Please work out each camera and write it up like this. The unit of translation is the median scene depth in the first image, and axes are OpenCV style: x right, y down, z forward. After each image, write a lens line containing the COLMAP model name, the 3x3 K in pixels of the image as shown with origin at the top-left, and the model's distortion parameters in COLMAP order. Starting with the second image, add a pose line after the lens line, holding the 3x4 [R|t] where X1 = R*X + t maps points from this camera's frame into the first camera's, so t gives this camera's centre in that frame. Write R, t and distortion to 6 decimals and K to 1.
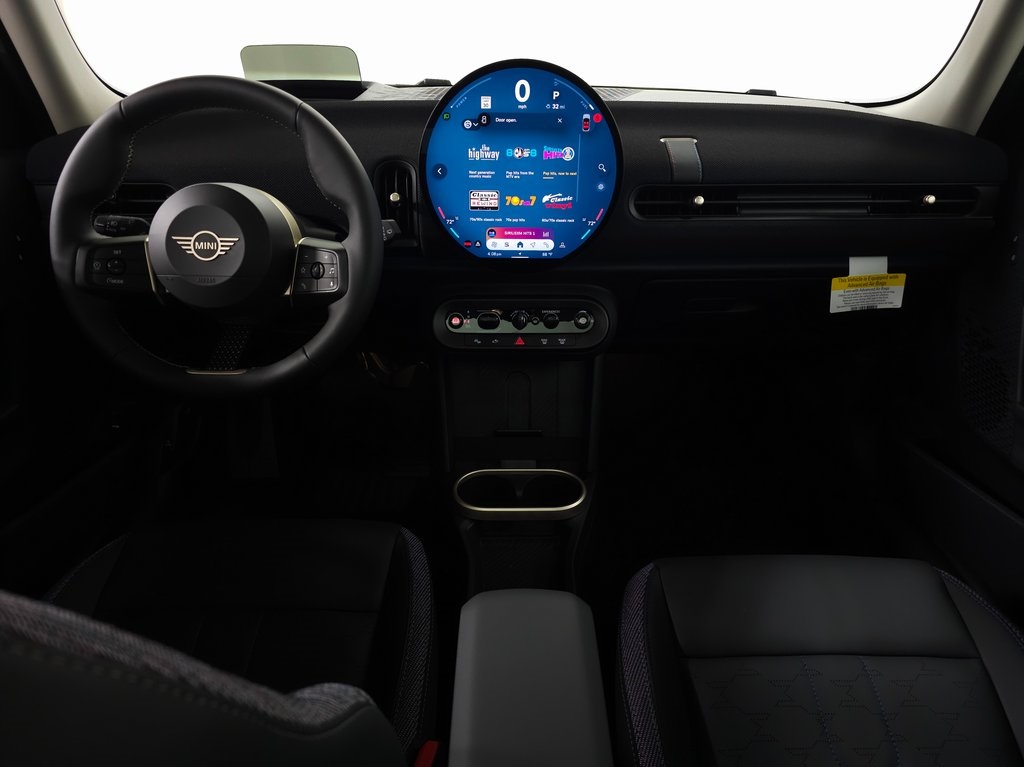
lens RADIAL K [[690.4, 0, 517.8], [0, 690.4, 377.3], [0, 0, 1]] dist [0.055704, -0.067867]
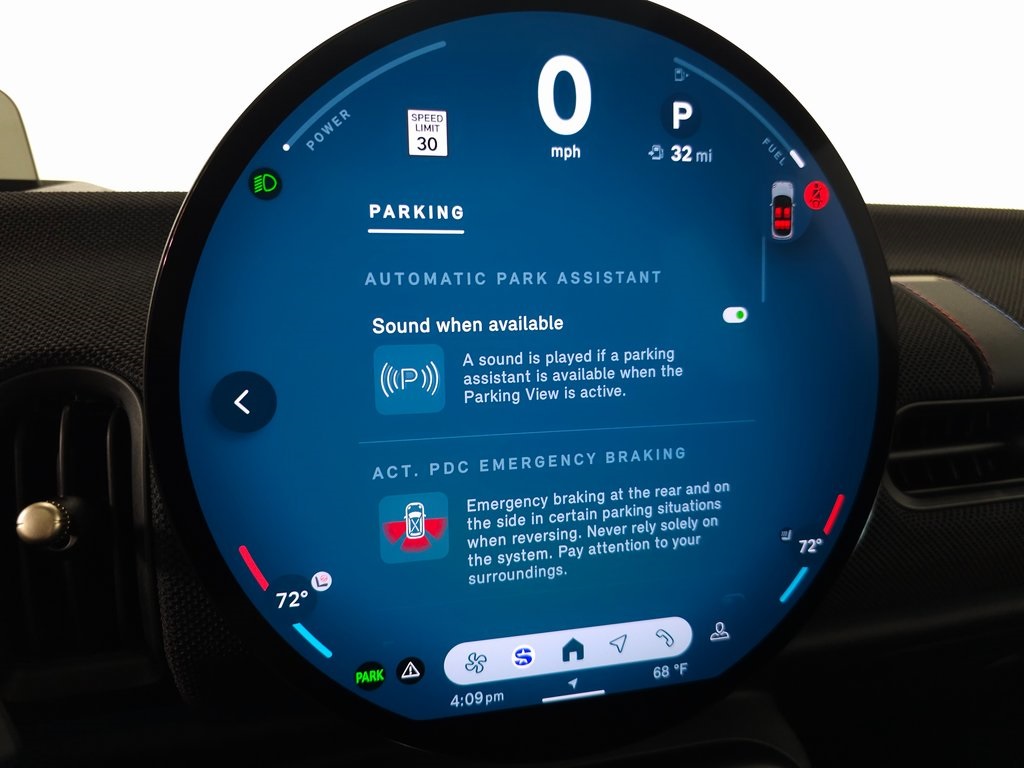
lens RADIAL K [[690.4, 0, 504.0], [0, 690.4, 388.1], [0, 0, 1]] dist [0.055704, -0.067867]
pose [[0.973919, -0.052662, 0.220700, -0.077174], [0.106397, 0.965117, -0.239224, -0.234828], [-0.200404, 0.256467, 0.945549, 0.754608]]
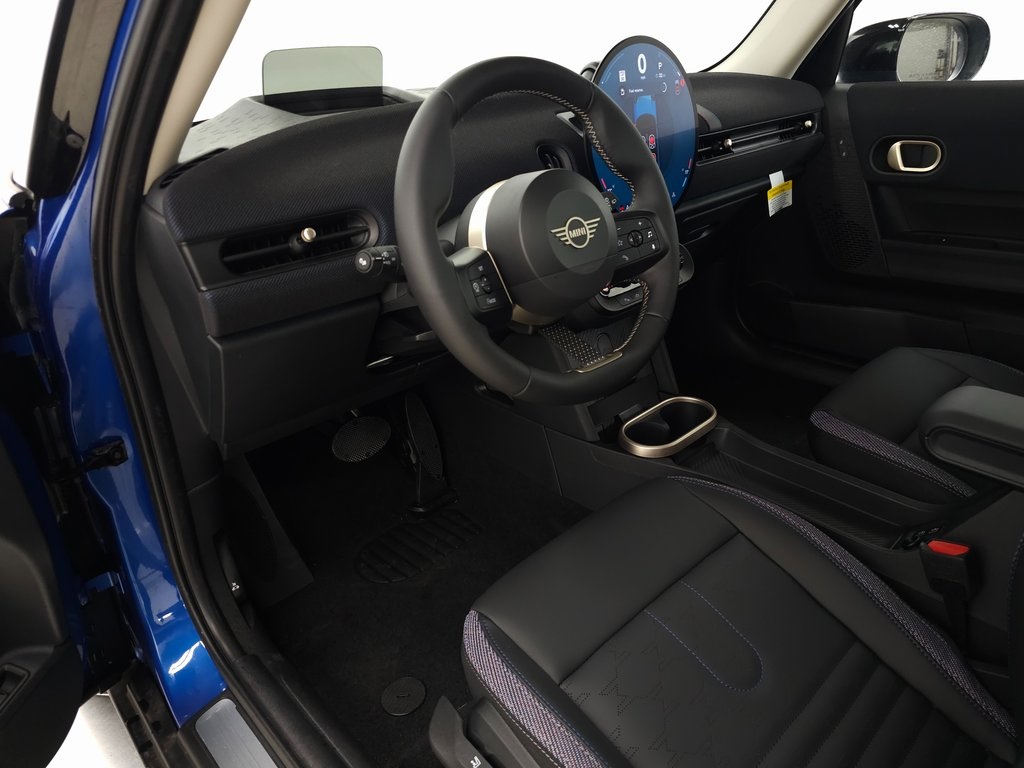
lens RADIAL K [[690.4, 0, 513.9], [0, 690.4, 380.4], [0, 0, 1]] dist [0.055704, -0.067867]
pose [[0.729111, -0.330119, 0.599516, -0.962772], [0.357466, 0.930685, 0.077737, -0.090363], [-0.583623, 0.157627, 0.796579, 0.286261]]
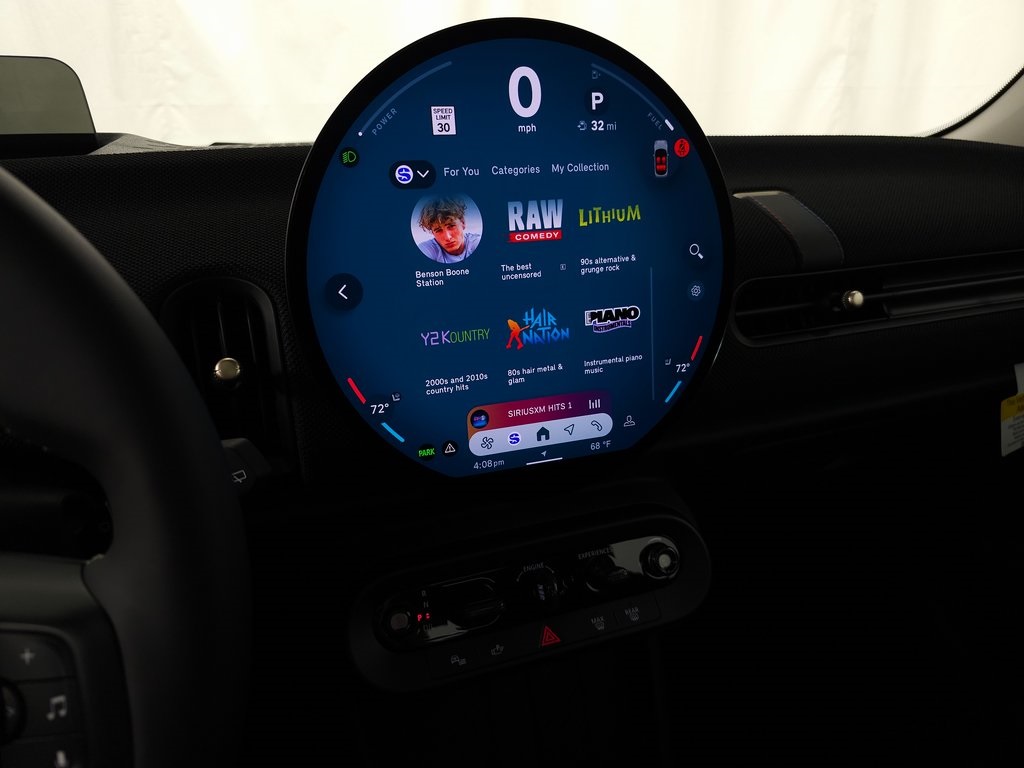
lens RADIAL K [[690.4, 0, 505.5], [0, 690.4, 384.5], [0, 0, 1]] dist [0.055704, -0.067867]
pose [[0.946132, -0.135516, 0.294056, -0.148780], [0.173807, 0.978824, -0.108138, -0.185447], [-0.273175, 0.153422, 0.949651, 0.603227]]
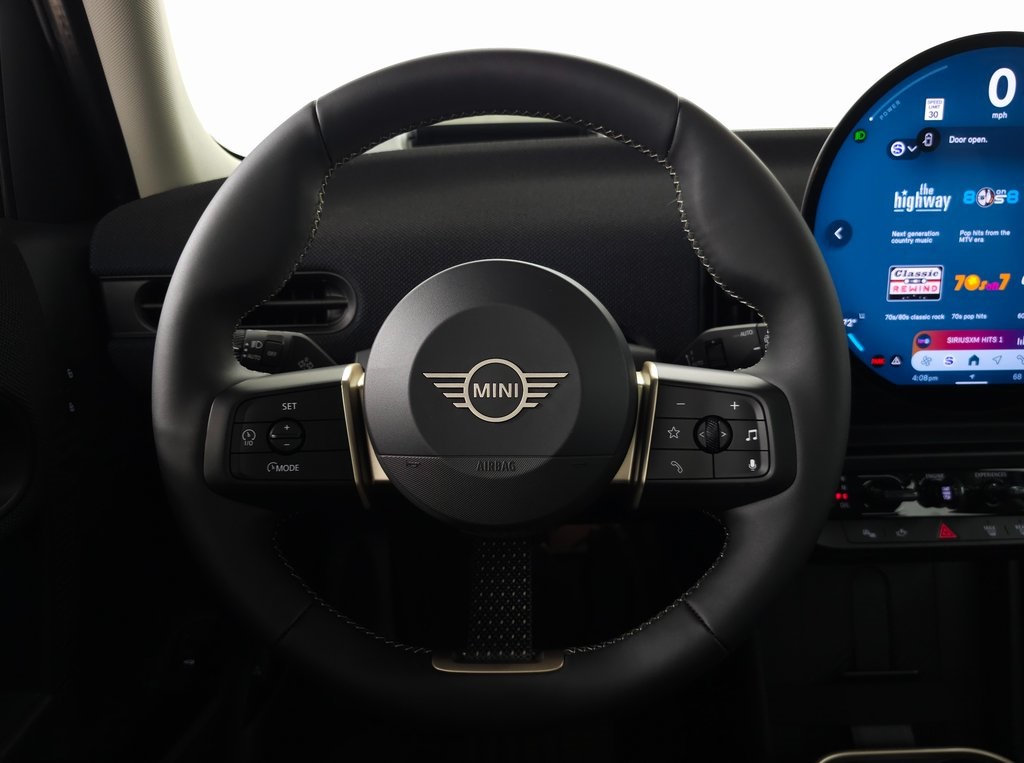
lens RADIAL K [[708.4, 0, 511.8], [0, 708.4, 375.7], [0, 0, 1]] dist [0.004846, -0.021585]
pose [[0.999611, -0.024665, -0.013024, -0.365119], [0.022540, 0.989363, -0.143709, -0.111584], [0.016430, 0.143360, 0.989534, 0.458722]]
